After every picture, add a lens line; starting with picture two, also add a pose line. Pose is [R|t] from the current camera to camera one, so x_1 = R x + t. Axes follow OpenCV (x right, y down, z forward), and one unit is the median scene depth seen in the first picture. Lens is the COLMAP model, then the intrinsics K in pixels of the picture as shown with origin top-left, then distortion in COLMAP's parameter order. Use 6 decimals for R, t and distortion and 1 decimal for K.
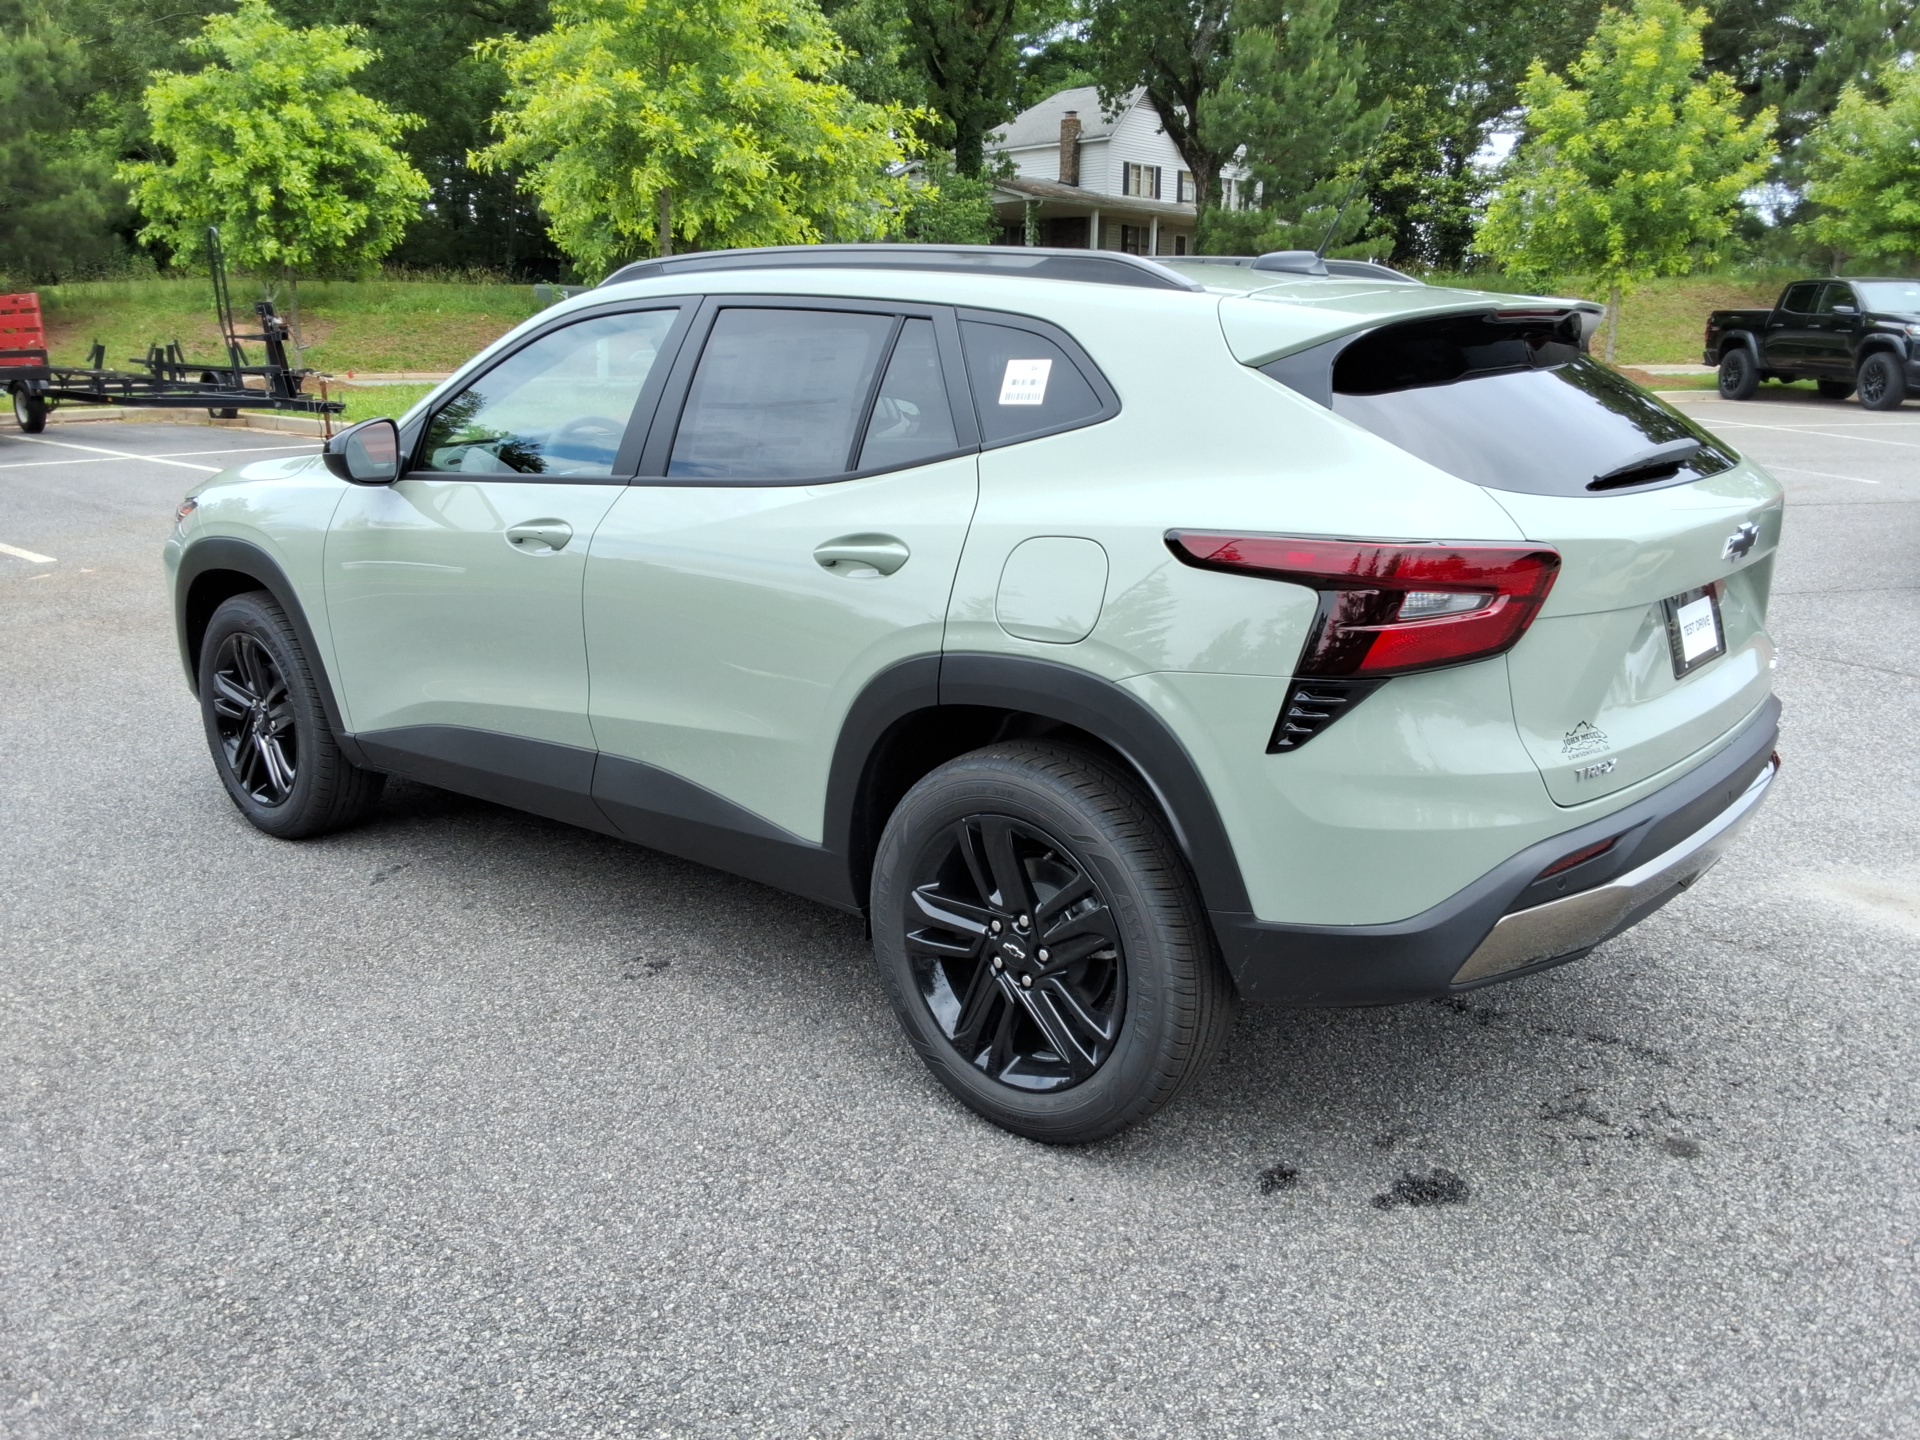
lens RADIAL K [[1525.9, 0, 973.7], [0, 1525.9, 703.3], [0, 0, 1]] dist [0.112484, -0.176480]
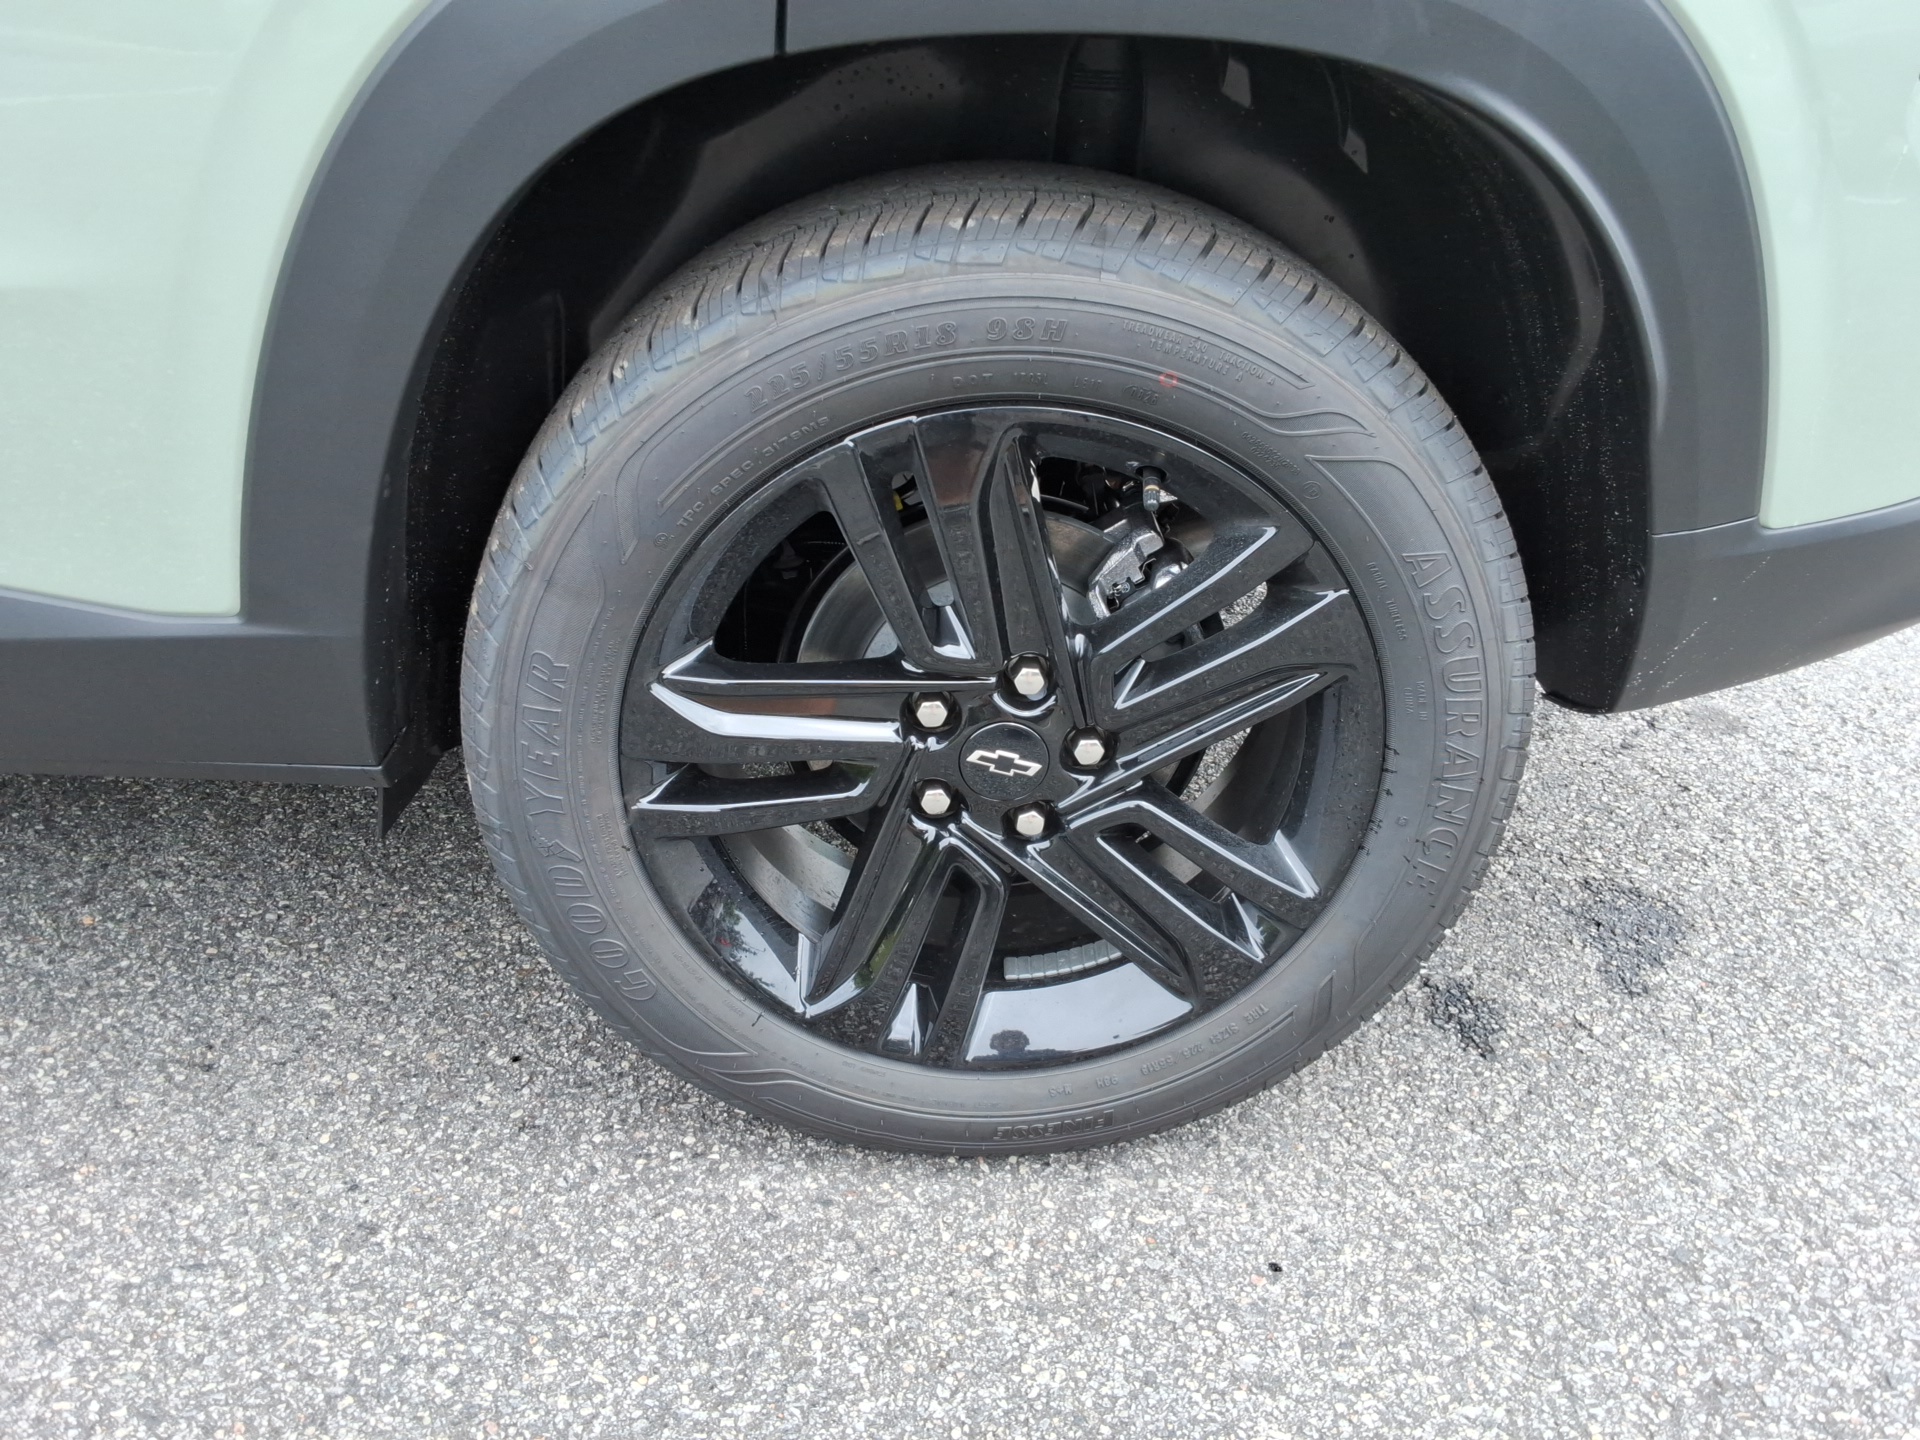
lens RADIAL K [[1529.2, 0, 988.2], [0, 1529.2, 699.0], [0, 0, 1]] dist [0.077539, -0.114302]
pose [[0.735720, -0.286680, 0.613621, -0.025041], [0.110004, 0.944550, 0.309395, 0.003588], [-0.668293, -0.160127, 0.726460, 0.089668]]
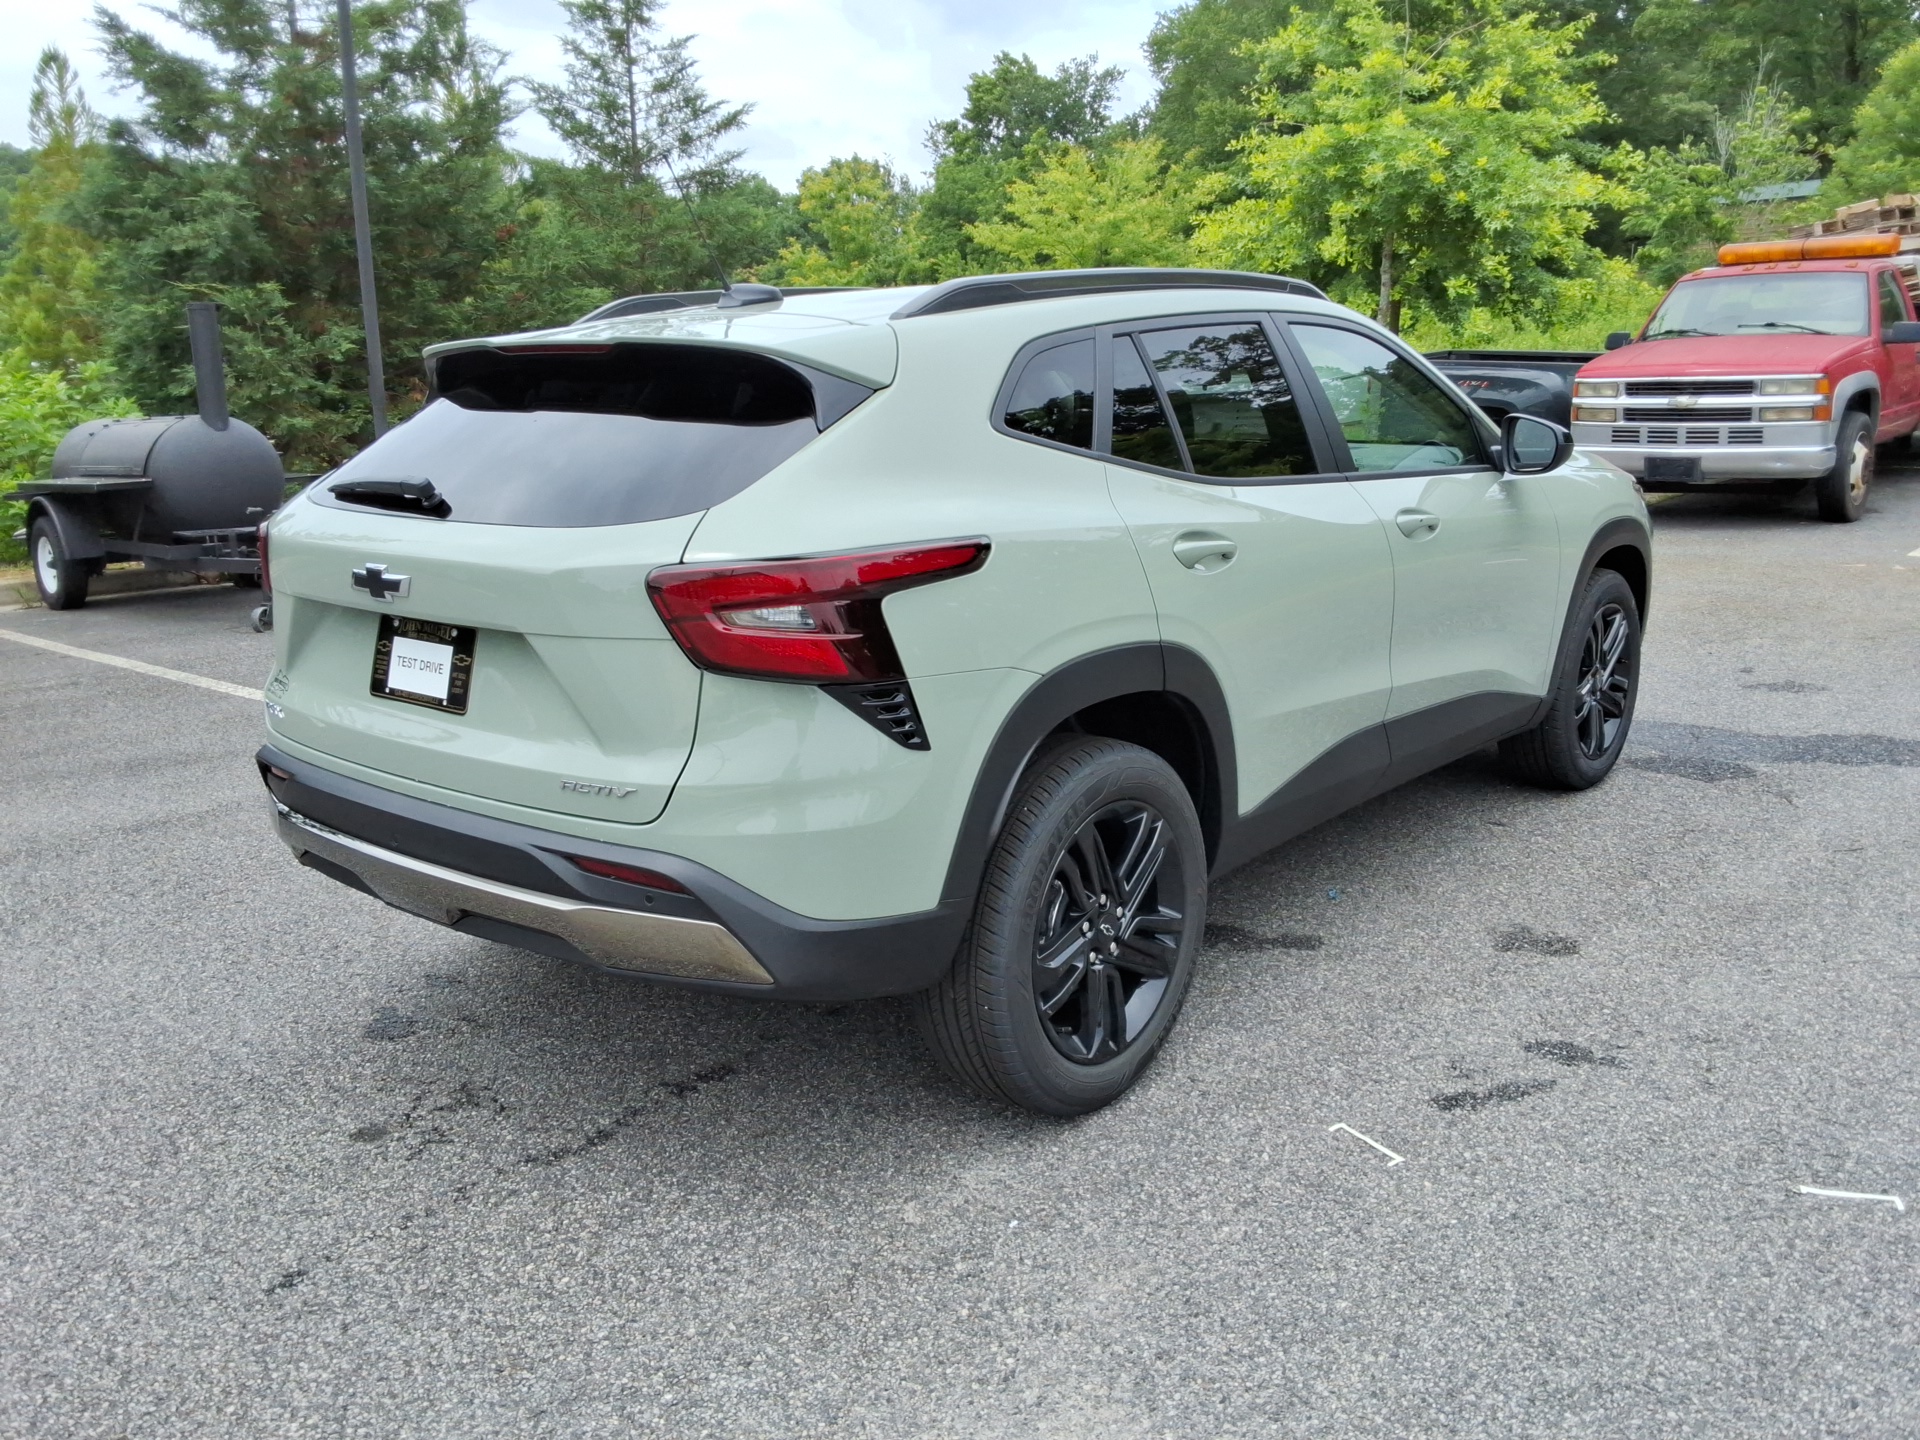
lens RADIAL K [[1522.0, 0, 960.8], [0, 1522.0, 692.1], [0, 0, 1]] dist [0.100199, -0.151693]
pose [[0.009555, 0.221443, -0.975126, 0.177555], [-0.215695, 0.952670, 0.214230, -0.039421], [0.976414, 0.208283, 0.056867, 0.158539]]
